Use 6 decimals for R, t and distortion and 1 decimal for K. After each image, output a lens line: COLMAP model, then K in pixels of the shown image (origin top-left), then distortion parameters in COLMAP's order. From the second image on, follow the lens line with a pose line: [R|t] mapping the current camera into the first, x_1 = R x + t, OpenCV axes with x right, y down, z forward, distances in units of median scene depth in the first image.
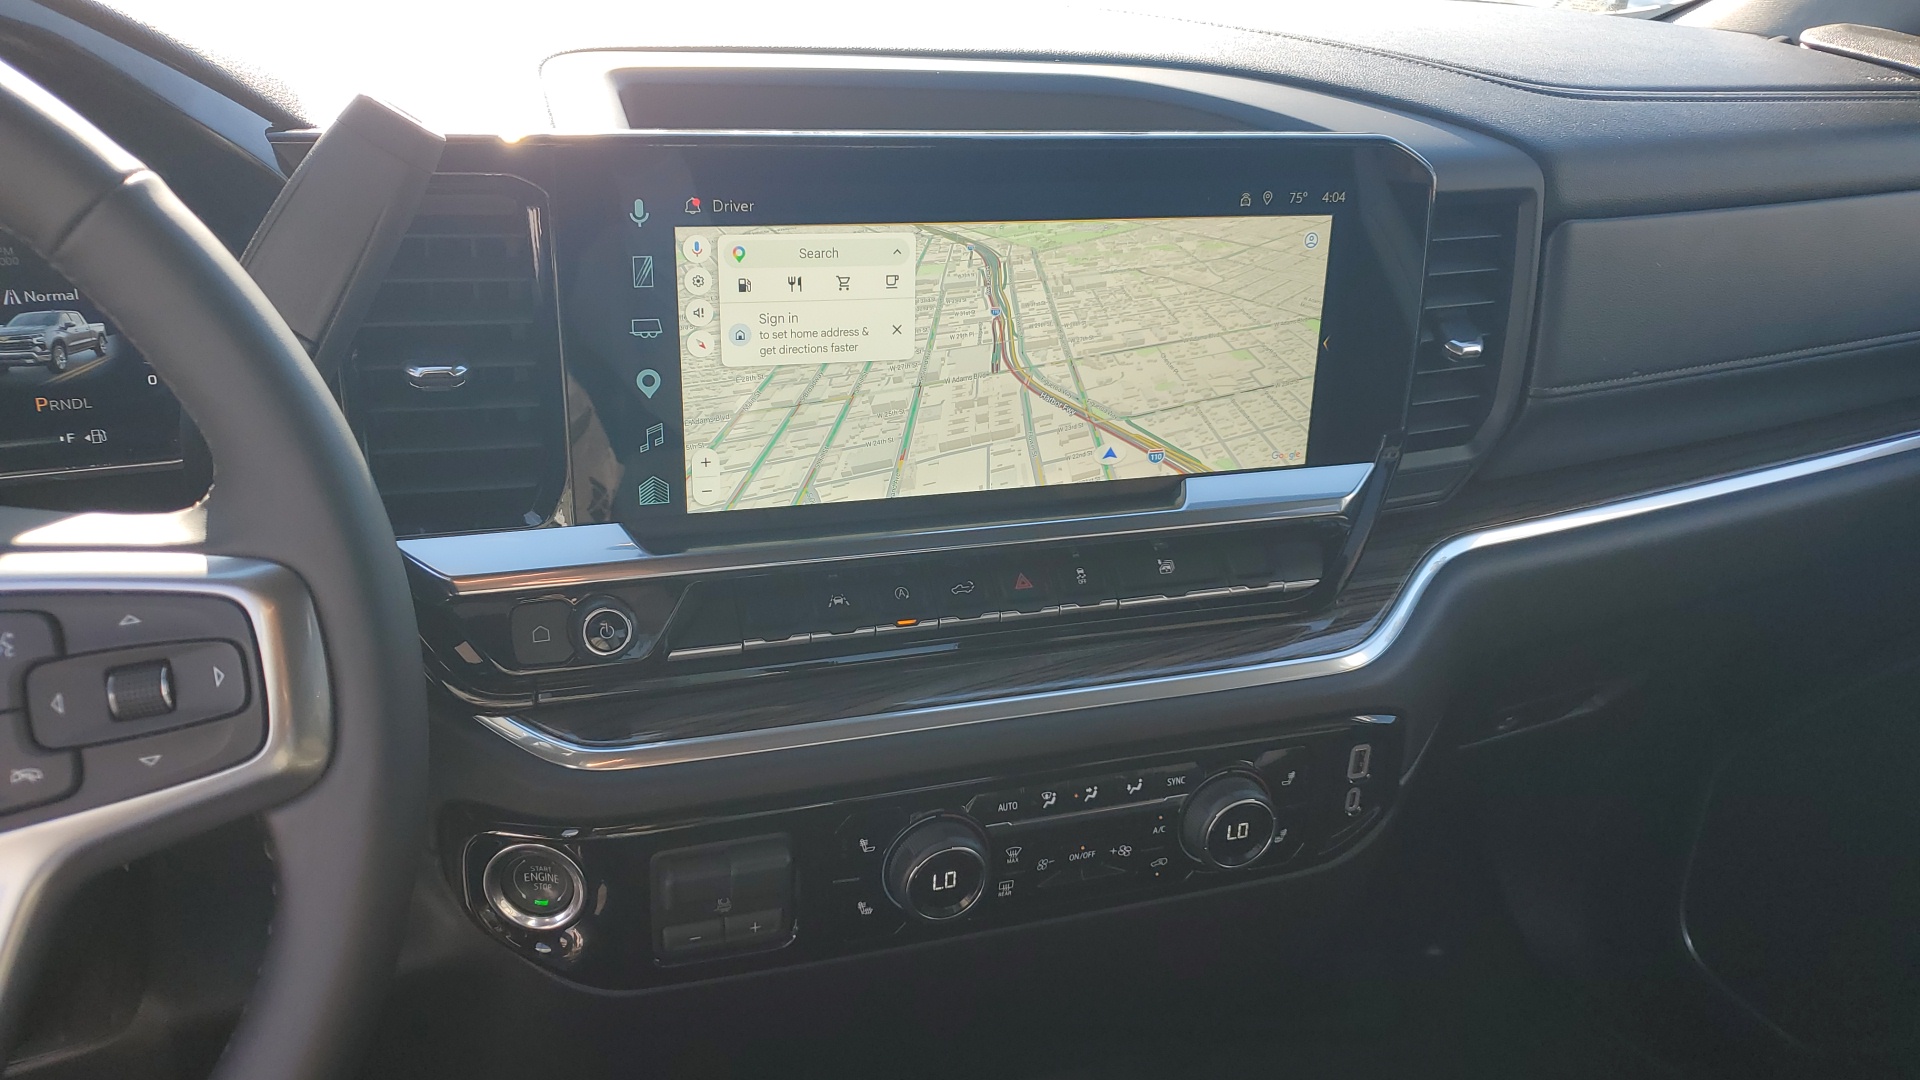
lens RADIAL K [[1508.7, 0, 978.6], [0, 1508.7, 558.9], [0, 0, 1]] dist [0.012986, -0.005165]
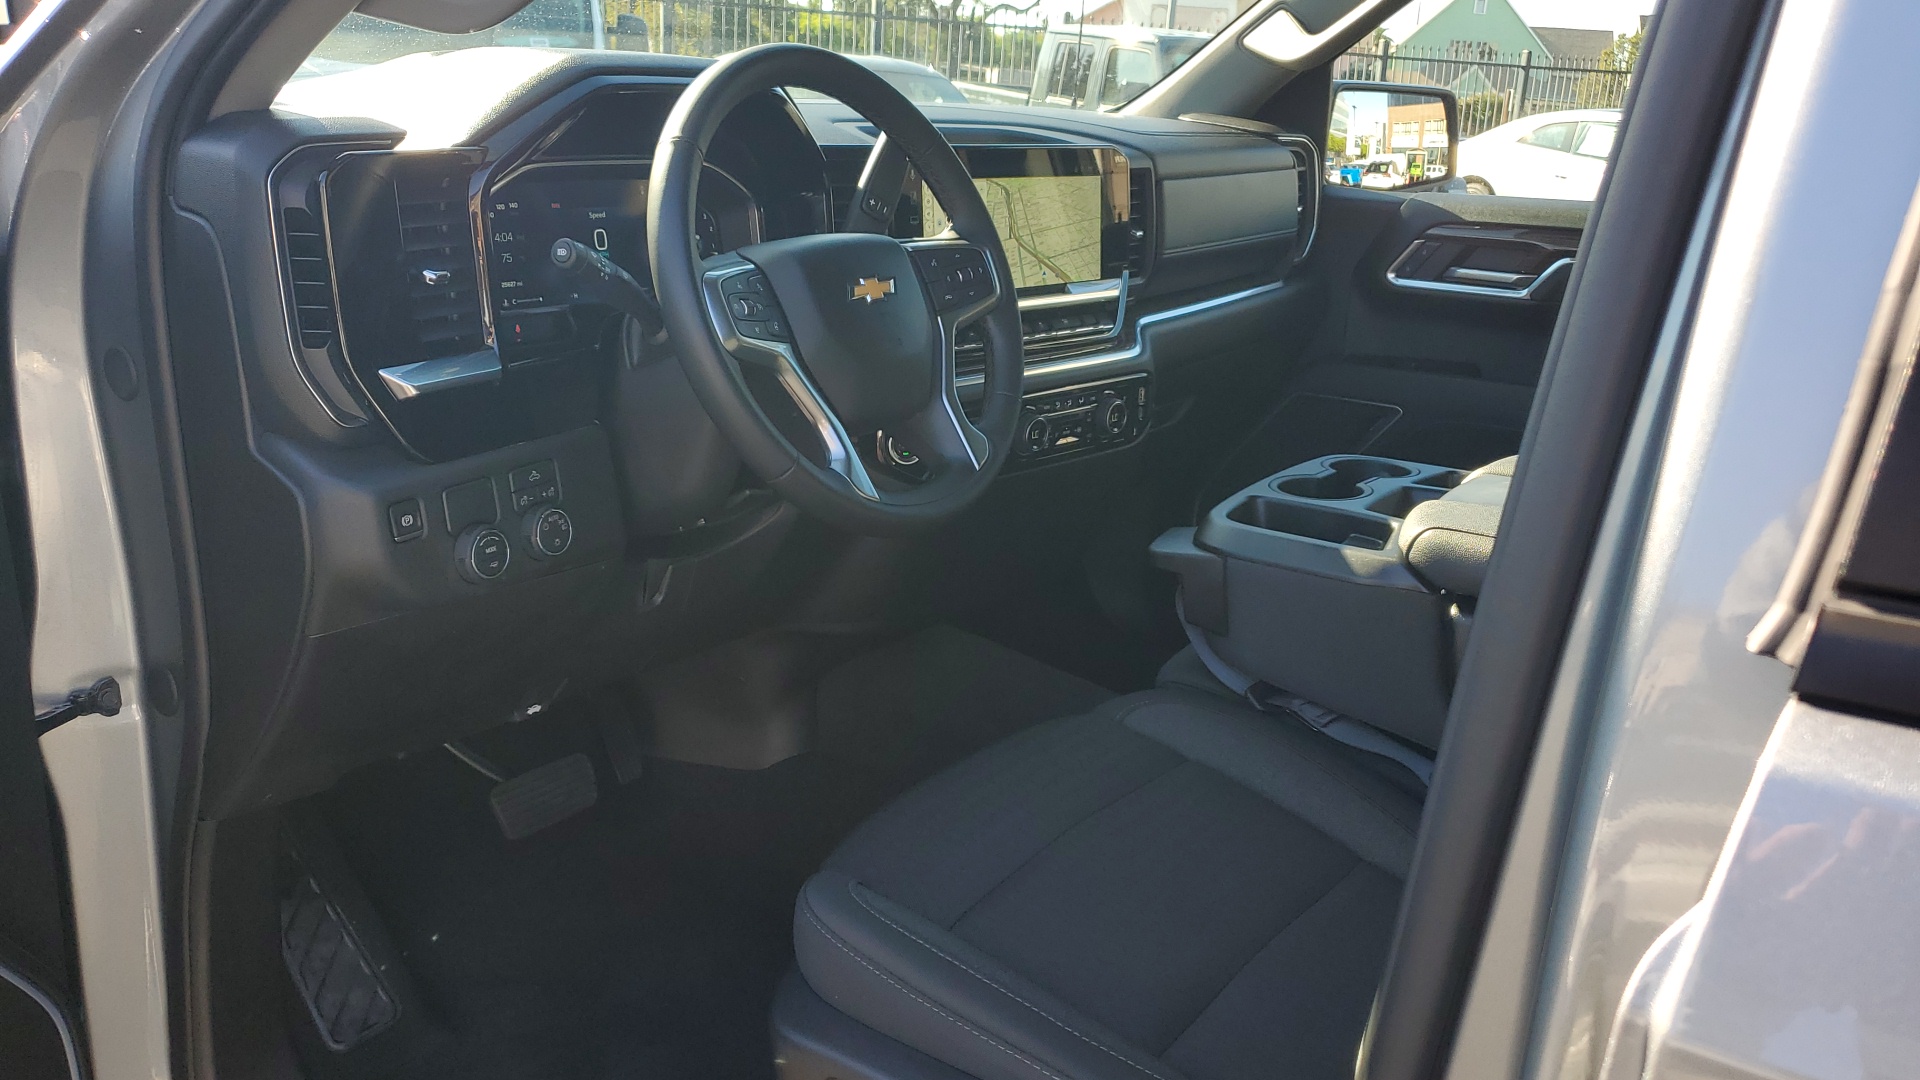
lens RADIAL K [[1545.7, 0, 986.9], [0, 1545.7, 570.4], [0, 0, 1]] dist [0.040610, -0.002216]
pose [[0.883542, -0.163019, 0.439066, -1.304980], [0.205121, 0.977466, -0.049851, 0.563840], [-0.421045, 0.134107, 0.897071, -1.287880]]
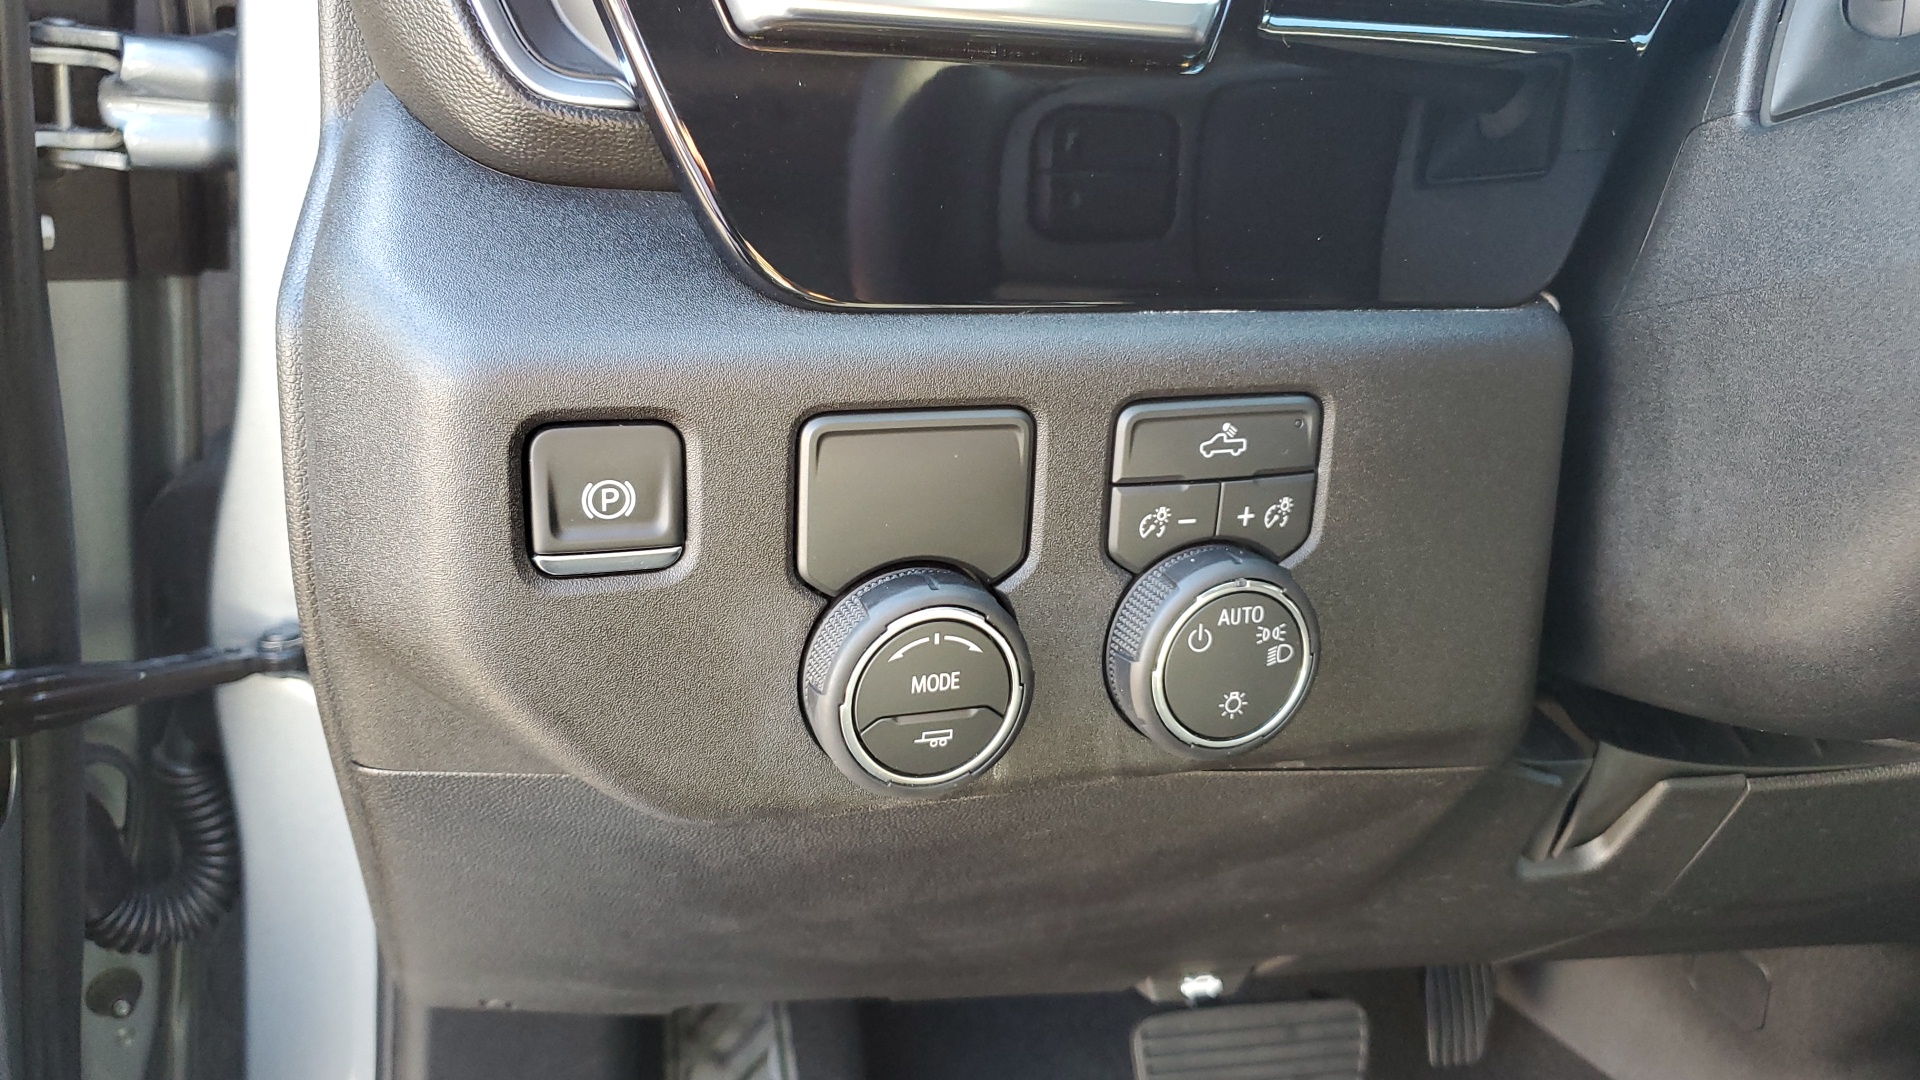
lens RADIAL K [[1508.7, 0, 978.6], [0, 1508.7, 558.9], [0, 0, 1]] dist [0.012986, -0.005165]
pose [[0.974284, 0.133262, -0.181694, -0.920287], [-0.139512, 0.989976, -0.022006, 0.297964], [0.176940, 0.046789, 0.983109, 0.163058]]
